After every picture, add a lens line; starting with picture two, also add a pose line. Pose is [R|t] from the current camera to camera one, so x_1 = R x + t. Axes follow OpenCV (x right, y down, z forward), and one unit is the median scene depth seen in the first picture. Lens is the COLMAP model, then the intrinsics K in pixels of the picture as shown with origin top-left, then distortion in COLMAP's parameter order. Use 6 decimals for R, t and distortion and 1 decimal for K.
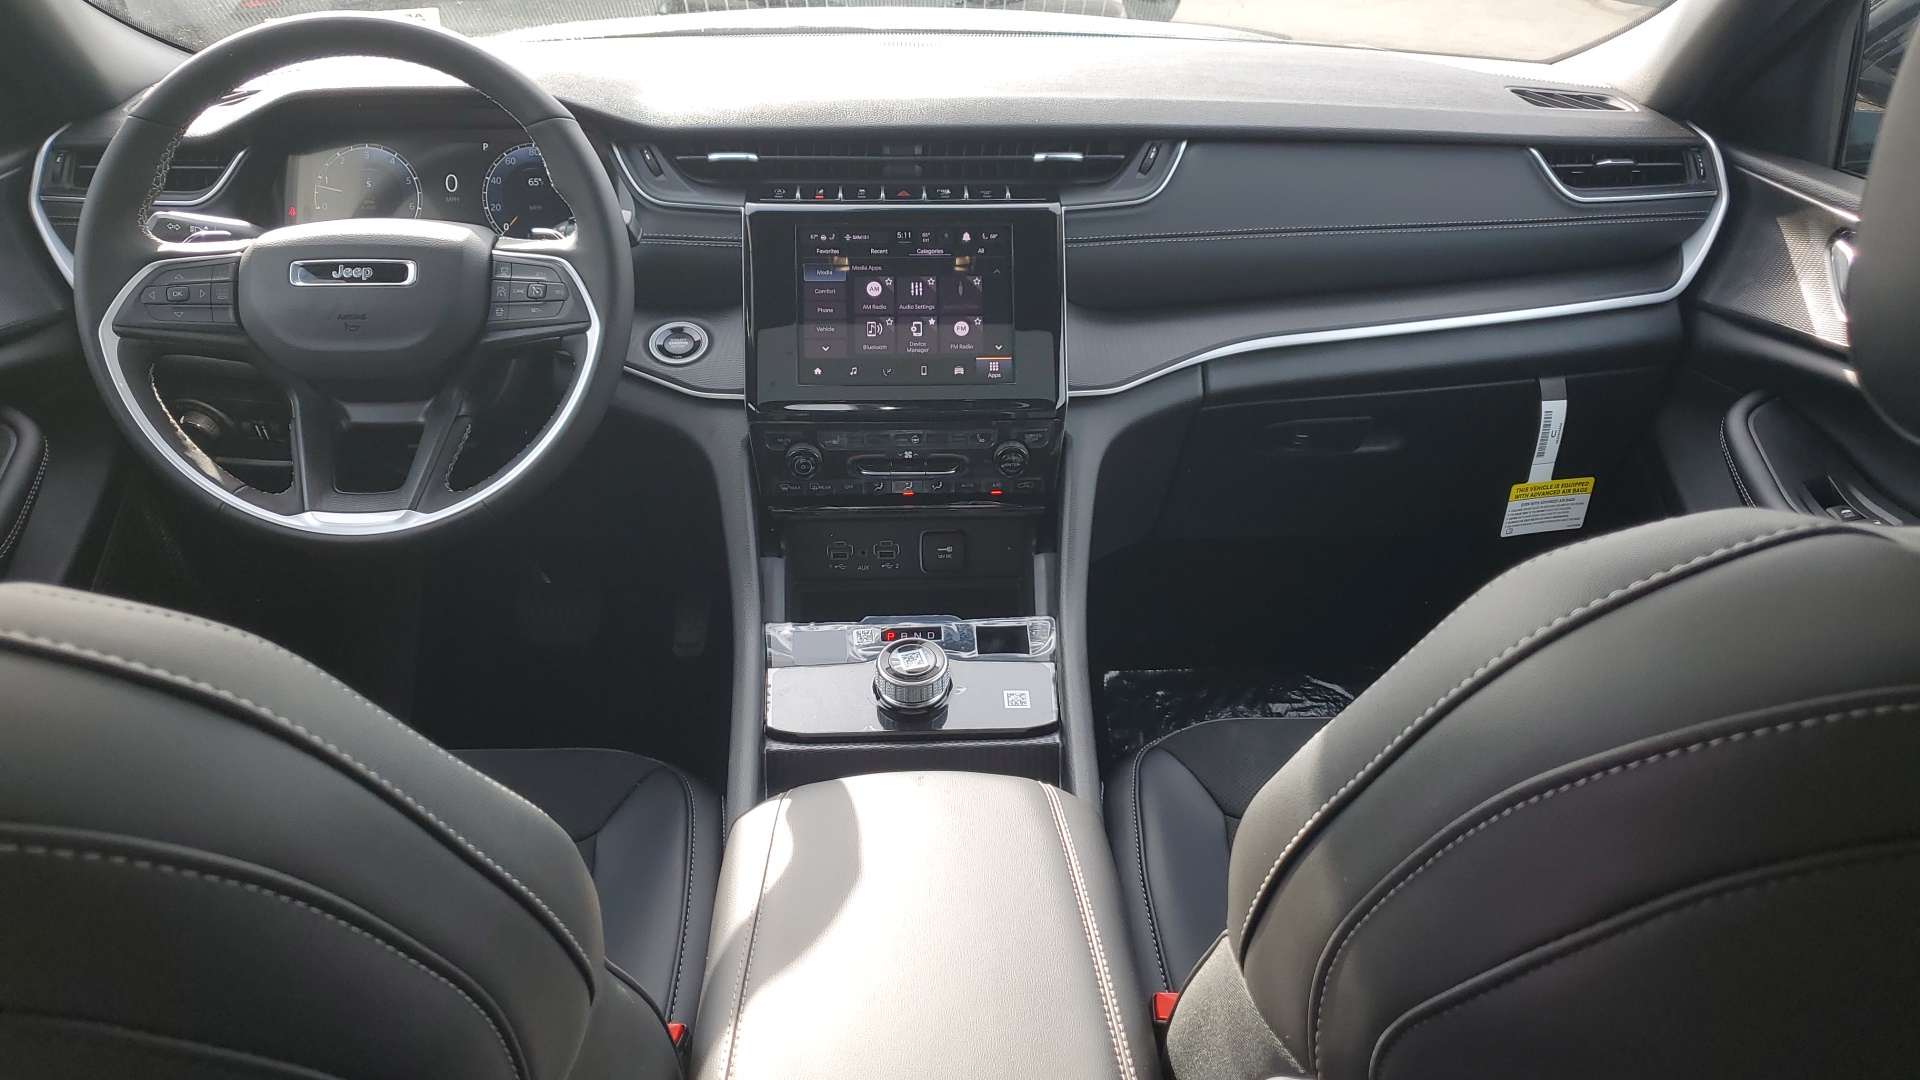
lens RADIAL K [[1518.6, 0, 976.3], [0, 1518.6, 556.2], [0, 0, 1]] dist [0.033545, -0.045014]
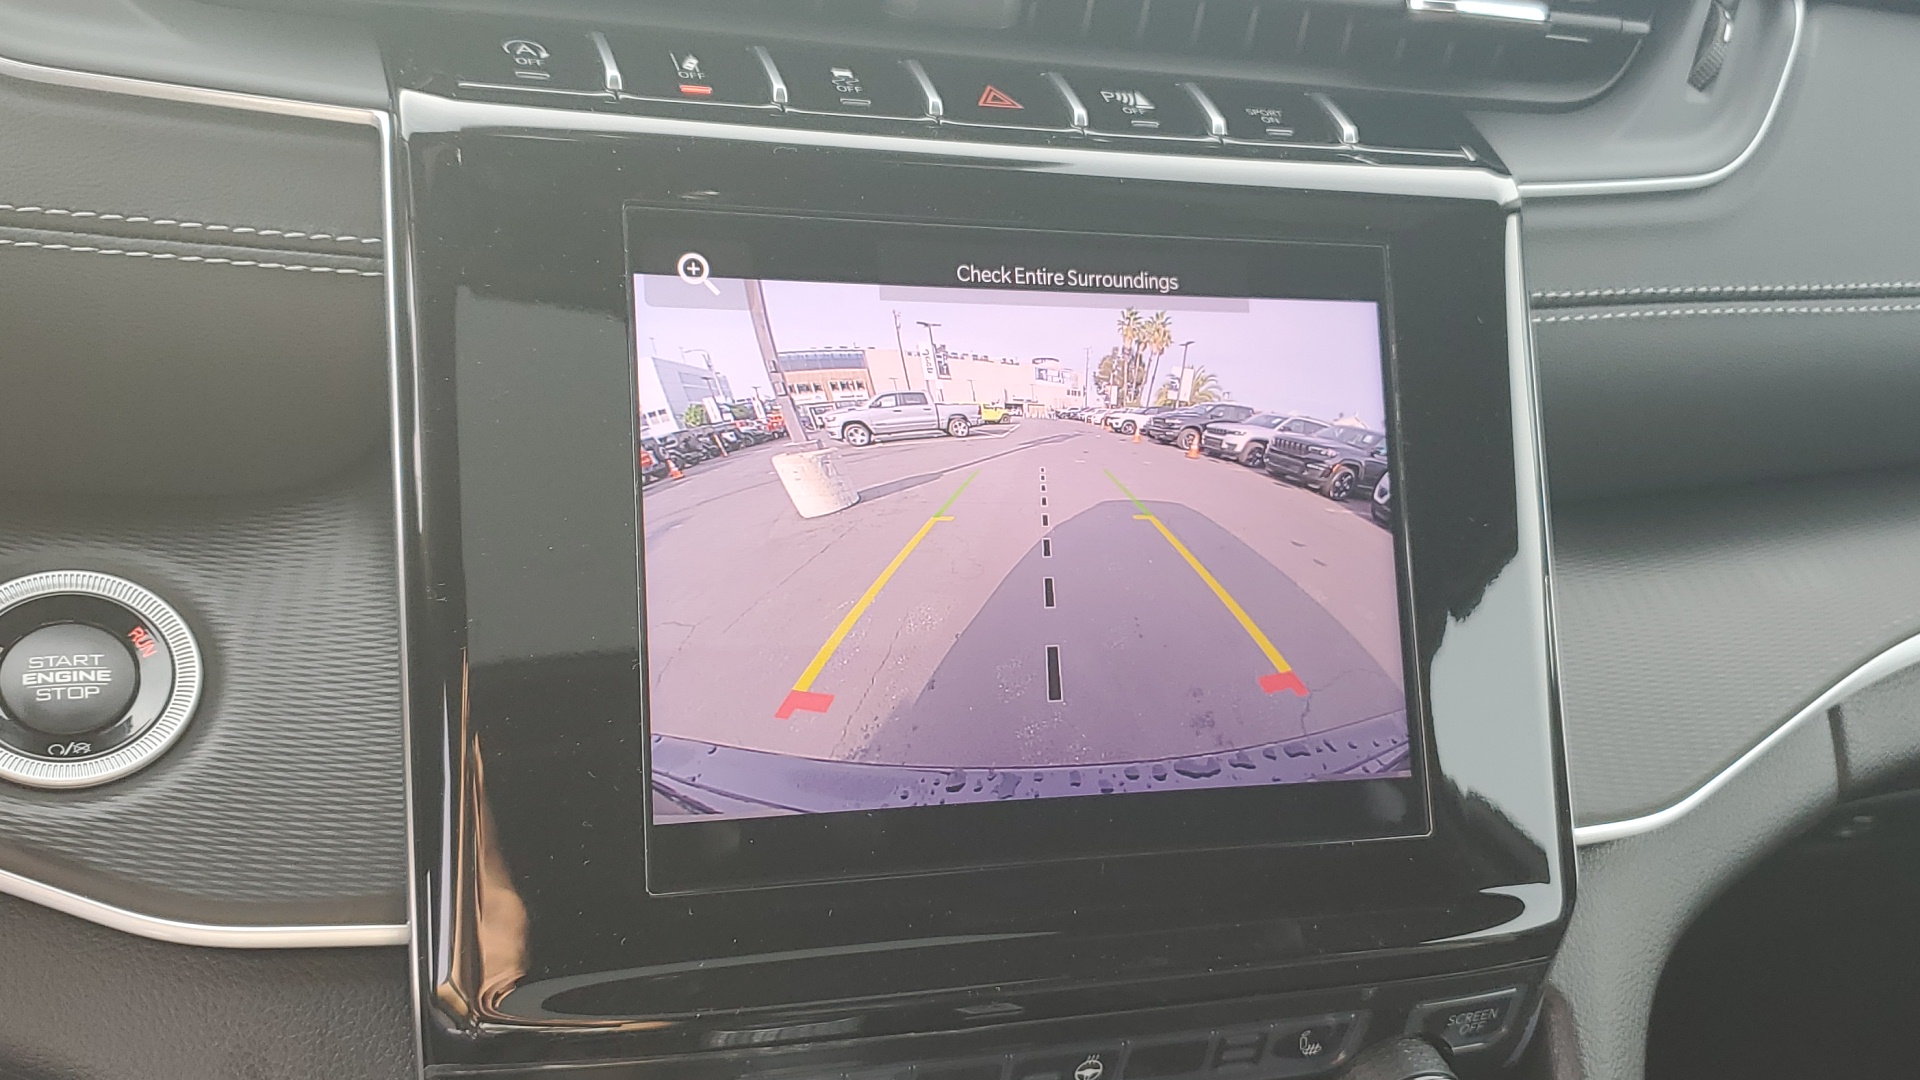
lens RADIAL K [[2020.4, 0, 925.3], [0, 2020.4, 547.9], [0, 0, 1]] dist [0.048725, 0.000000]
pose [[0.943698, 0.003549, 0.330789, -0.178927], [-0.013173, 0.999553, 0.026856, -0.172734], [-0.330546, -0.029702, 0.943322, 0.681189]]
